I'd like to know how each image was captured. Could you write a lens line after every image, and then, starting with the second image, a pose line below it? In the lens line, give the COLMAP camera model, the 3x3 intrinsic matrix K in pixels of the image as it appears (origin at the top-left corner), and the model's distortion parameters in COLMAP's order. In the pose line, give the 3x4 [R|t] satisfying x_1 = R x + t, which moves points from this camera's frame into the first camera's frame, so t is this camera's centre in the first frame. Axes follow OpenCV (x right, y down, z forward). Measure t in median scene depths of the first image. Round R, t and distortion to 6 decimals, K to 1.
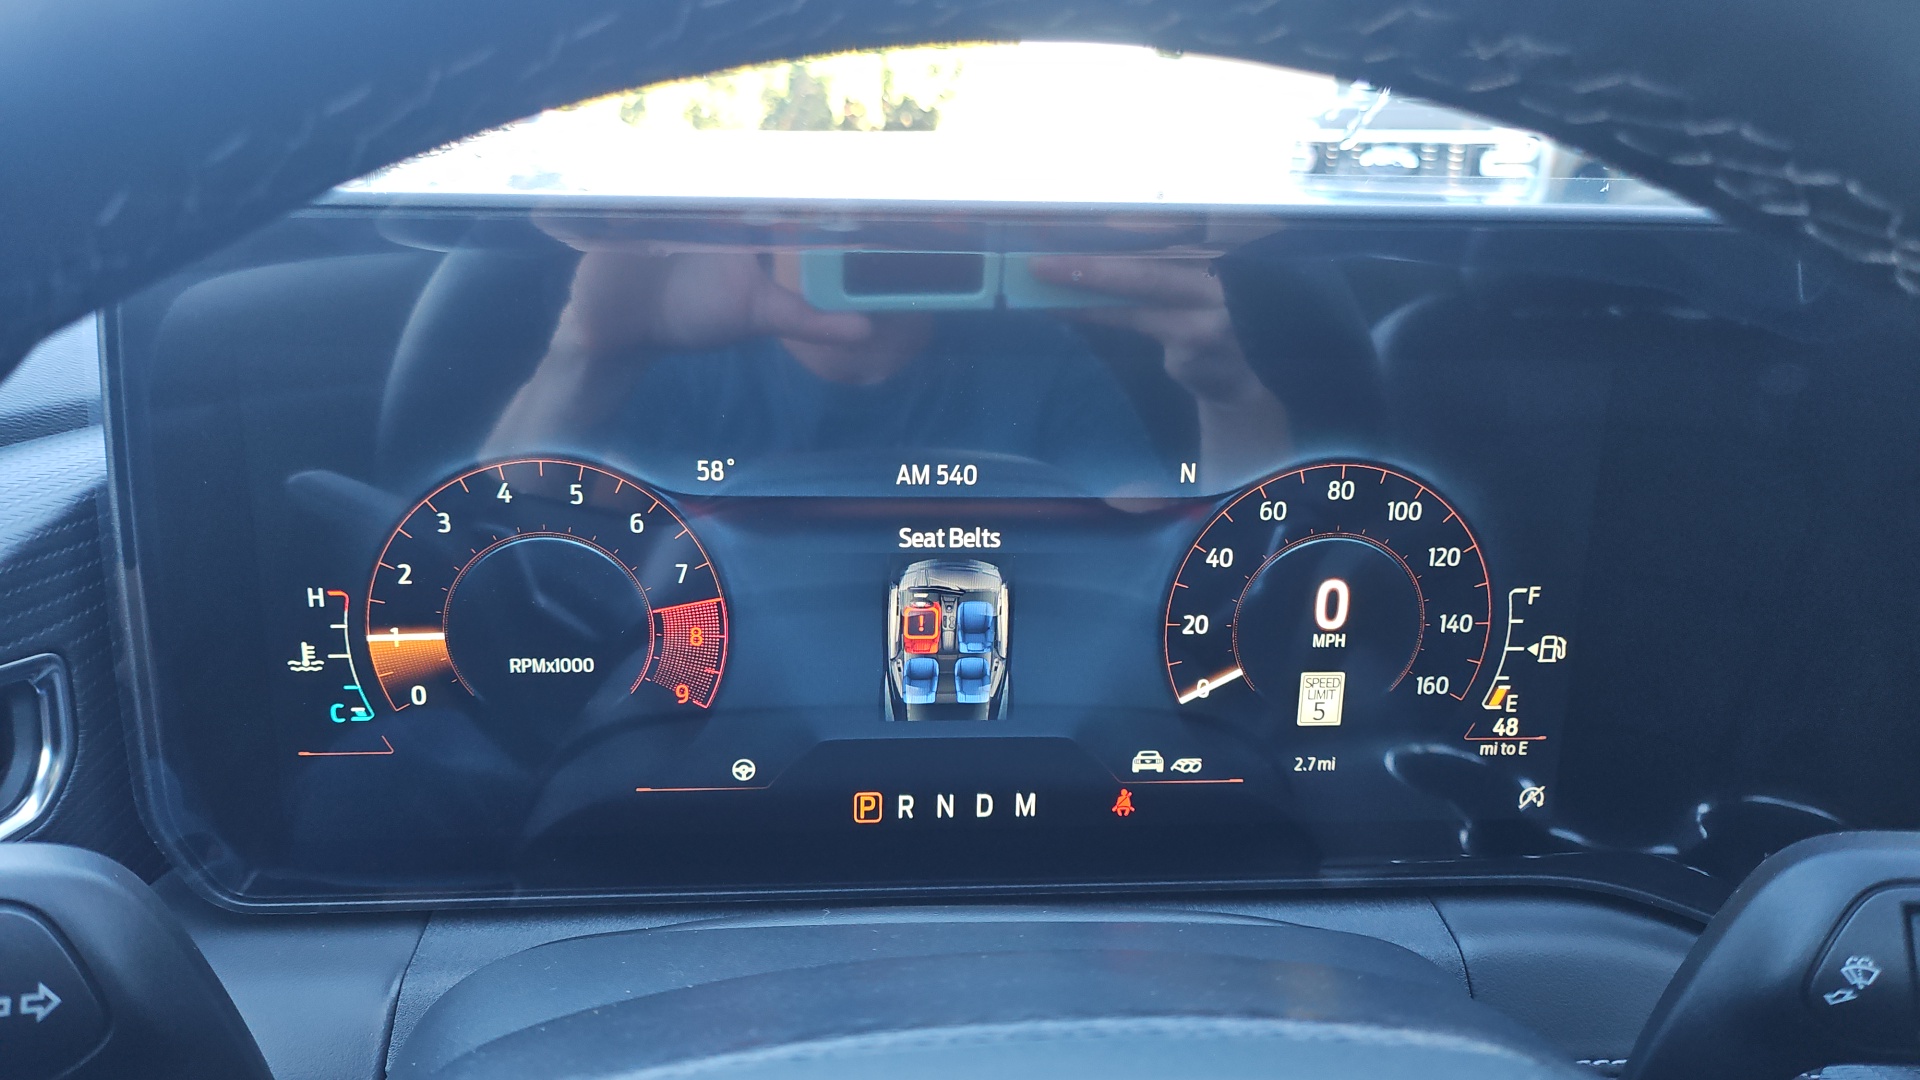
lens RADIAL K [[1390.2, 0, 953.3], [0, 1390.2, 551.5], [0, 0, 1]] dist [0.030985, -0.005195]
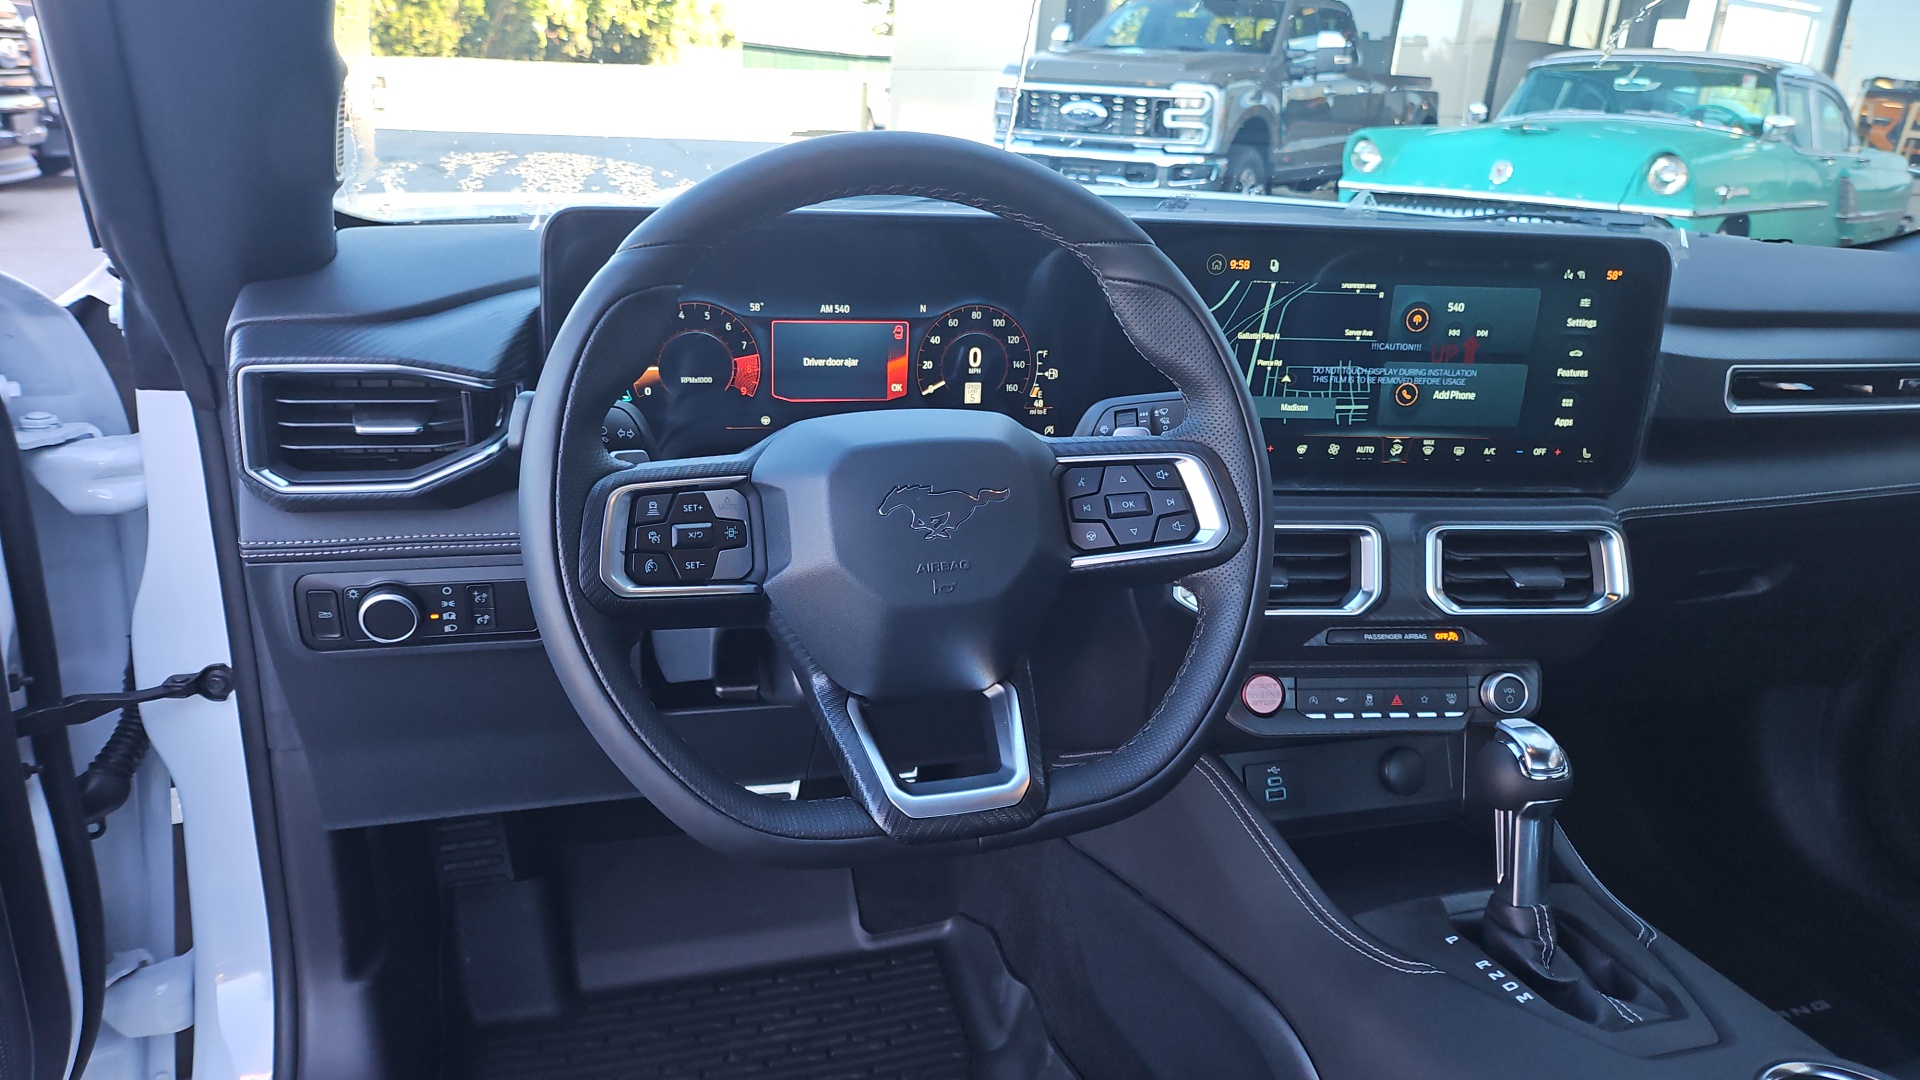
lens RADIAL K [[1390.2, 0, 953.3], [0, 1390.2, 551.5], [0, 0, 1]] dist [0.030985, -0.005195]
pose [[0.980763, -0.036610, 0.191738, -0.313091], [0.027834, 0.998447, 0.048266, 0.284982], [-0.193207, -0.042001, 0.980259, -1.703601]]
